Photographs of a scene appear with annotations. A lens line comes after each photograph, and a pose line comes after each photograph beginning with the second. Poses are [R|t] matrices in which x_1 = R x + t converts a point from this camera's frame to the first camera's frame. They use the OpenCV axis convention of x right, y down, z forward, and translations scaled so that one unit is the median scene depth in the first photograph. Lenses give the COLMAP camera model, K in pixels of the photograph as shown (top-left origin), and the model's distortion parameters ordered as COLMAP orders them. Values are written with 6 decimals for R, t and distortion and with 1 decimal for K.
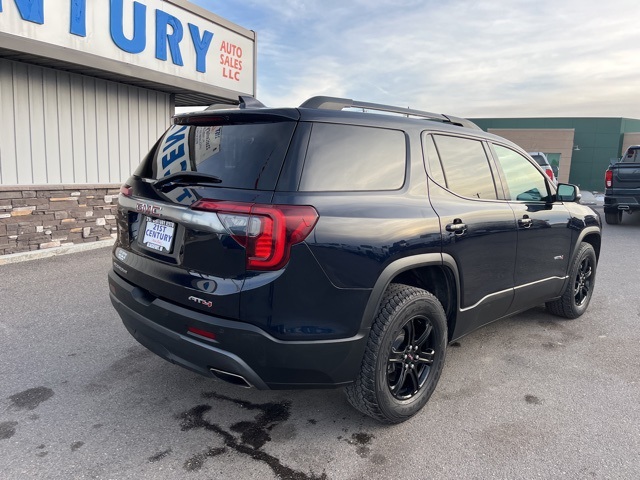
lens RADIAL K [[482.7, 0, 320.0], [0, 482.7, 240.0], [0, 0, 1]] dist [0.078741, -0.118229]
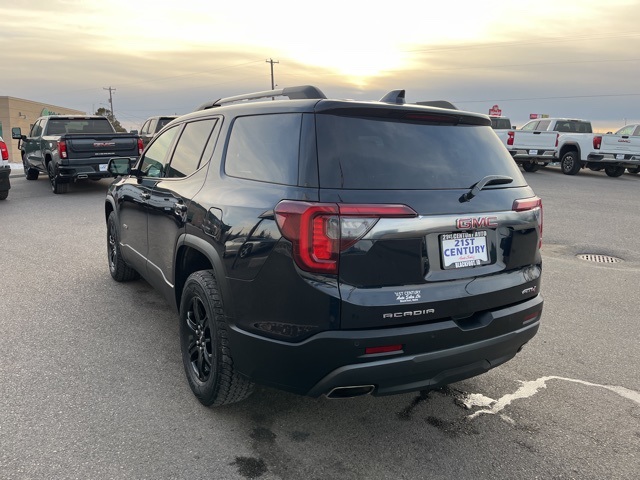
lens RADIAL K [[480.6, 0, 319.4], [0, 480.6, 243.7], [0, 0, 1]] dist [0.087615, -0.123944]
pose [[0.226185, -0.212818, 0.950552, -0.432716], [0.132959, 0.973453, 0.186308, -0.078116], [-0.964968, 0.084244, 0.248476, 0.363905]]
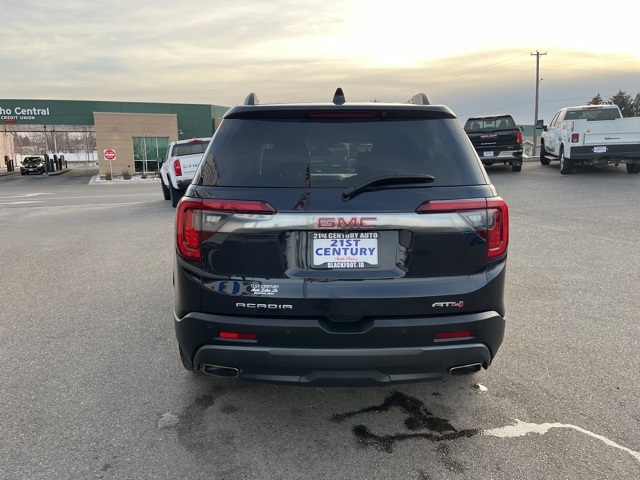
lens RADIAL K [[480.6, 0, 319.4], [0, 480.6, 243.7], [0, 0, 1]] dist [0.087615, -0.123944]
pose [[0.689356, -0.176132, 0.702685, -0.337257], [0.147753, 0.983788, 0.101642, -0.040888], [-0.709195, 0.033756, 0.704204, 0.151654]]
